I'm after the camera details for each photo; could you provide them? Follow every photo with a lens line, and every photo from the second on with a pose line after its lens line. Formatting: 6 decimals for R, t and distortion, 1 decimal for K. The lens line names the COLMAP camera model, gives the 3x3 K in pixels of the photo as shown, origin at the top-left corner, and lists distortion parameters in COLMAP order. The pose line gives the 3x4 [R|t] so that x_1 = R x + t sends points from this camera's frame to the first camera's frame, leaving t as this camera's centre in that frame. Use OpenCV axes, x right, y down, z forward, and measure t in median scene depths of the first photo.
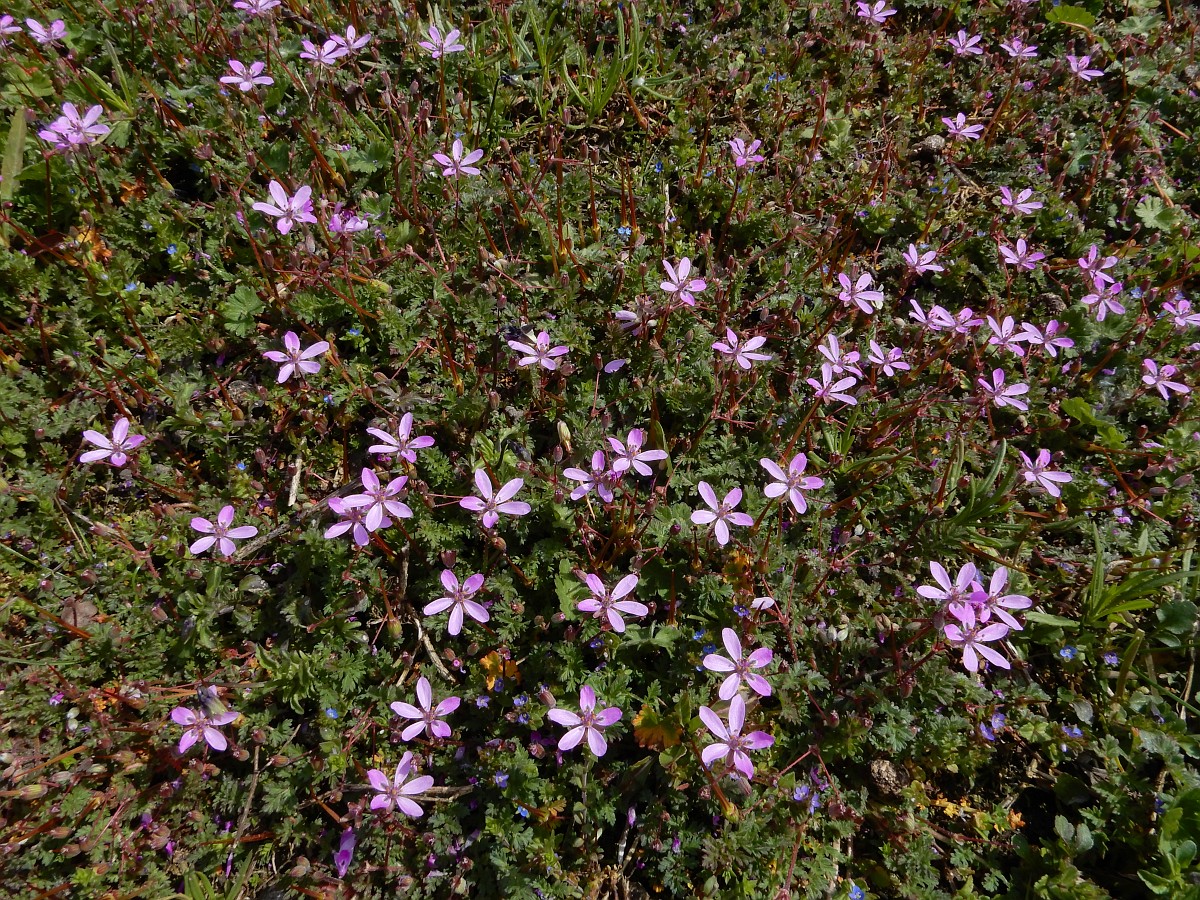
lens RADIAL K [[836.7, 0, 599.9], [0, 836.7, 451.3], [0, 0, 1]] dist [-0.008677, -0.002352]
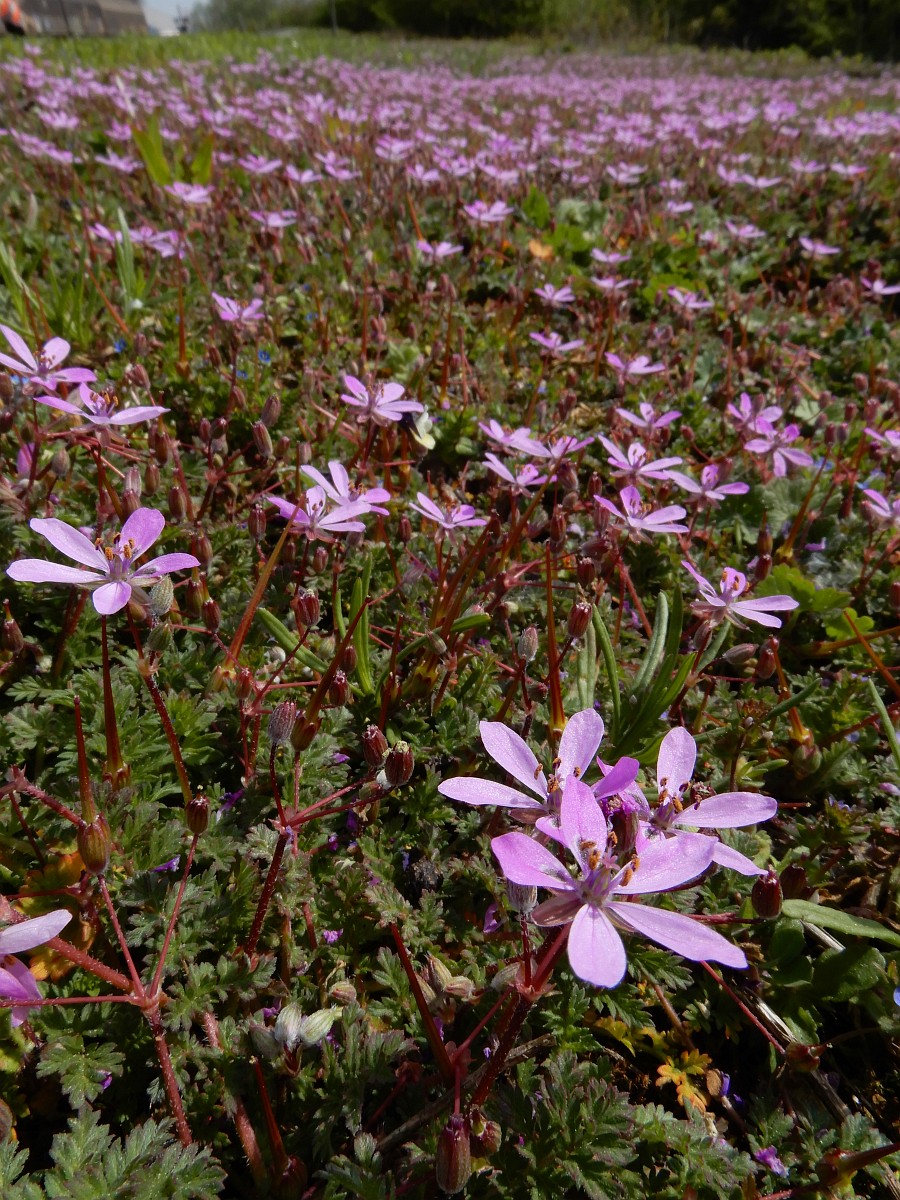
lens RADIAL K [[836.7, 0, 448.5], [0, 836.7, 599.9], [0, 0, 1]] dist [-0.008677, -0.002352]
pose [[0.988143, -0.036093, 0.149234, 0.290885], [0.096455, 0.902163, -0.420475, 0.205395], [-0.119457, 0.429883, 0.894947, 0.582275]]
